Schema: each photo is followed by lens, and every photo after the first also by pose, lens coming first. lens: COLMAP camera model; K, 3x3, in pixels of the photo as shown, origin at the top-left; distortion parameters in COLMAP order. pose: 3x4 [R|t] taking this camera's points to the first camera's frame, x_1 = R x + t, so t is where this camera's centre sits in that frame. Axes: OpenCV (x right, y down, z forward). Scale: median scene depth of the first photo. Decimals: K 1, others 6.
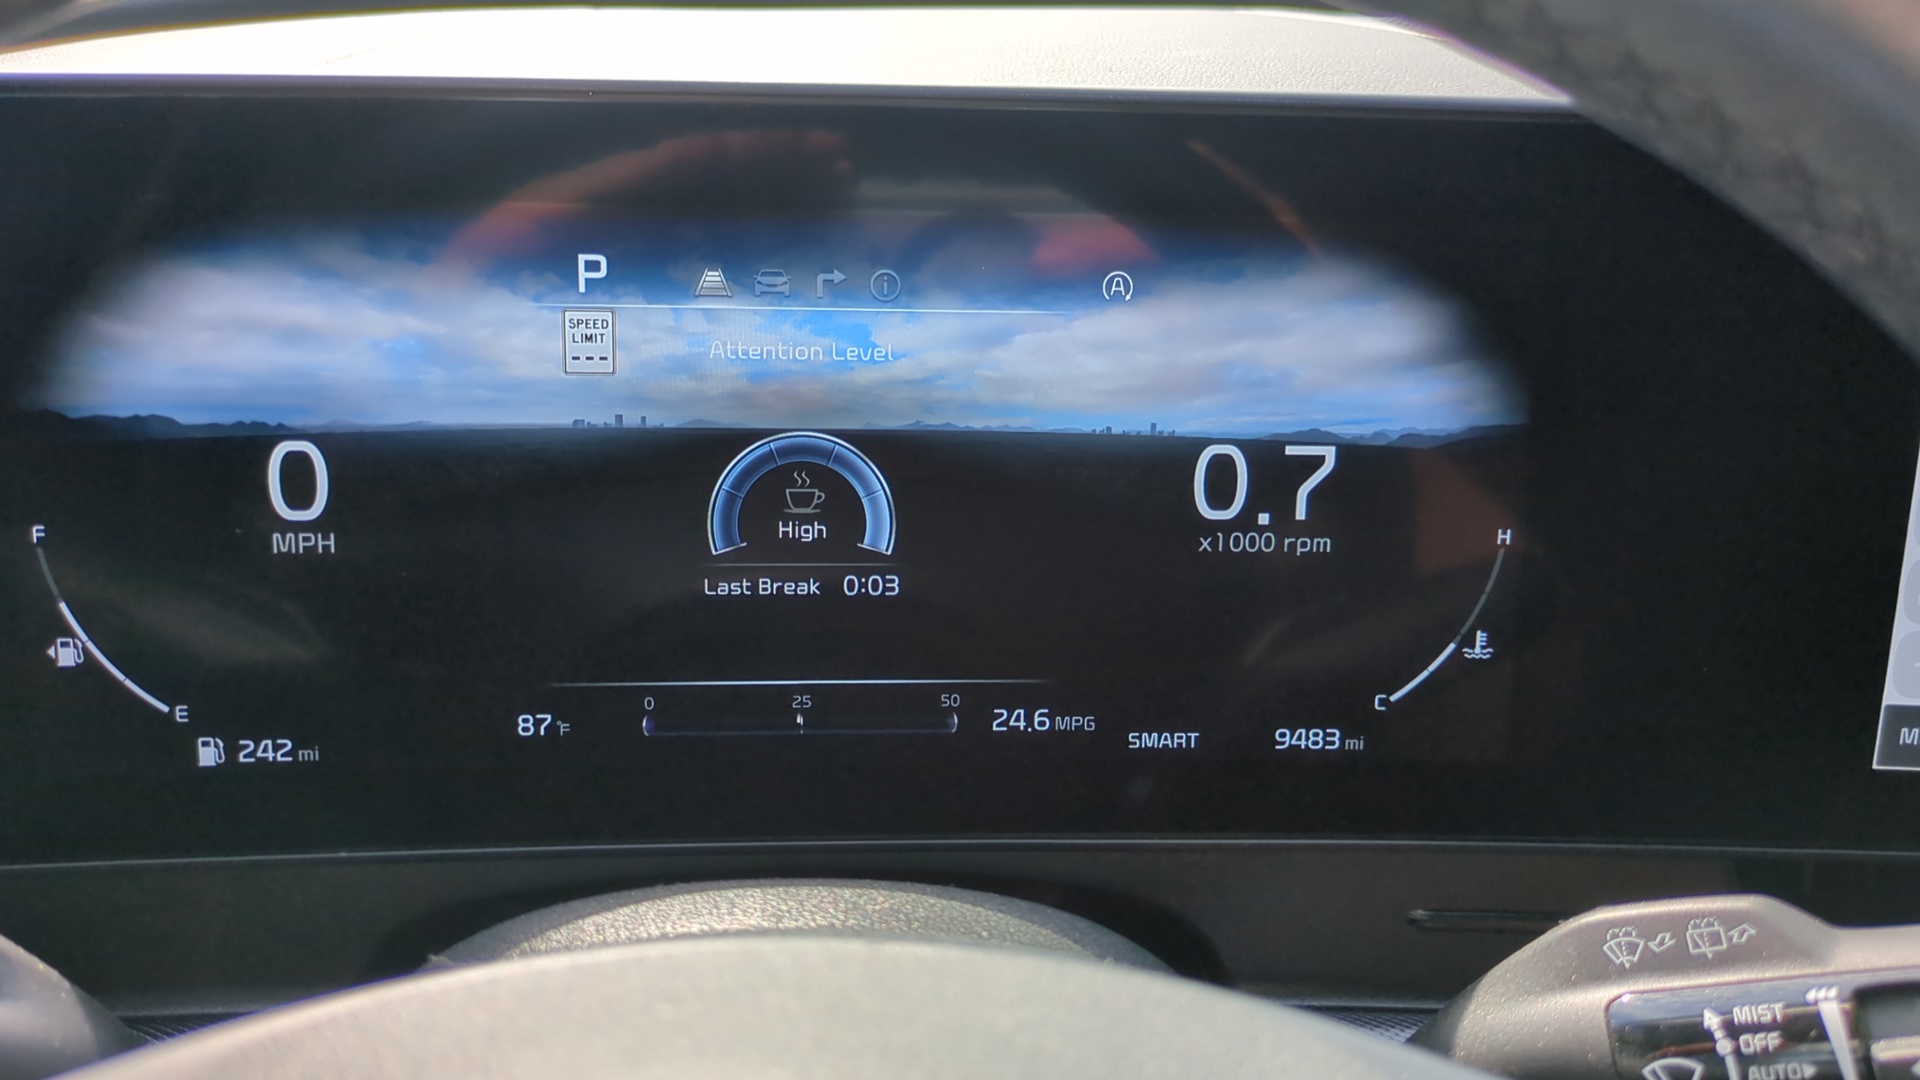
lens RADIAL K [[1609.1, 0, 964.9], [0, 1609.1, 529.5], [0, 0, 1]] dist [0.022952, -0.076641]
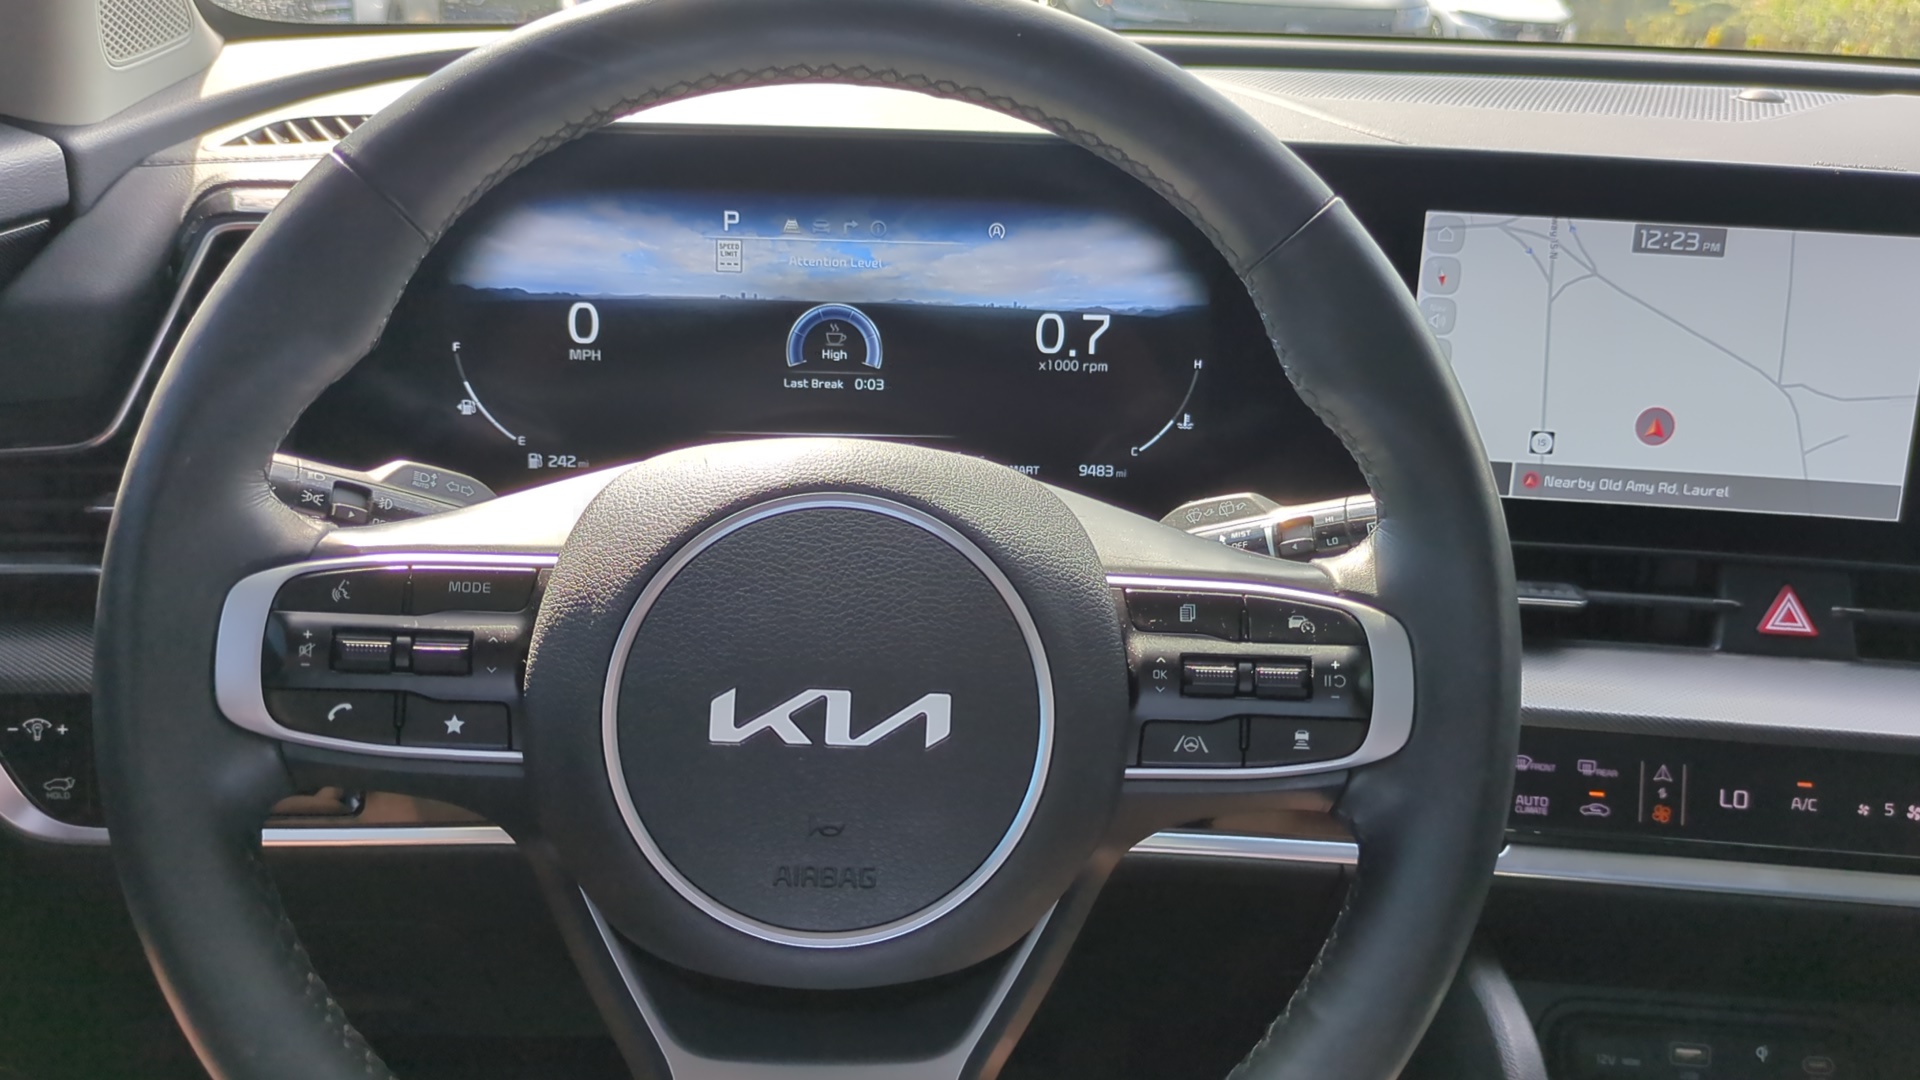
lens RADIAL K [[1638.9, 0, 960.4], [0, 1638.9, 531.7], [0, 0, 1]] dist [0.035172, -0.068040]
pose [[0.999870, 0.012893, -0.009632, 0.074837], [-0.012798, 0.999869, 0.009863, 0.196697], [0.009758, -0.009738, 0.999905, -1.006773]]
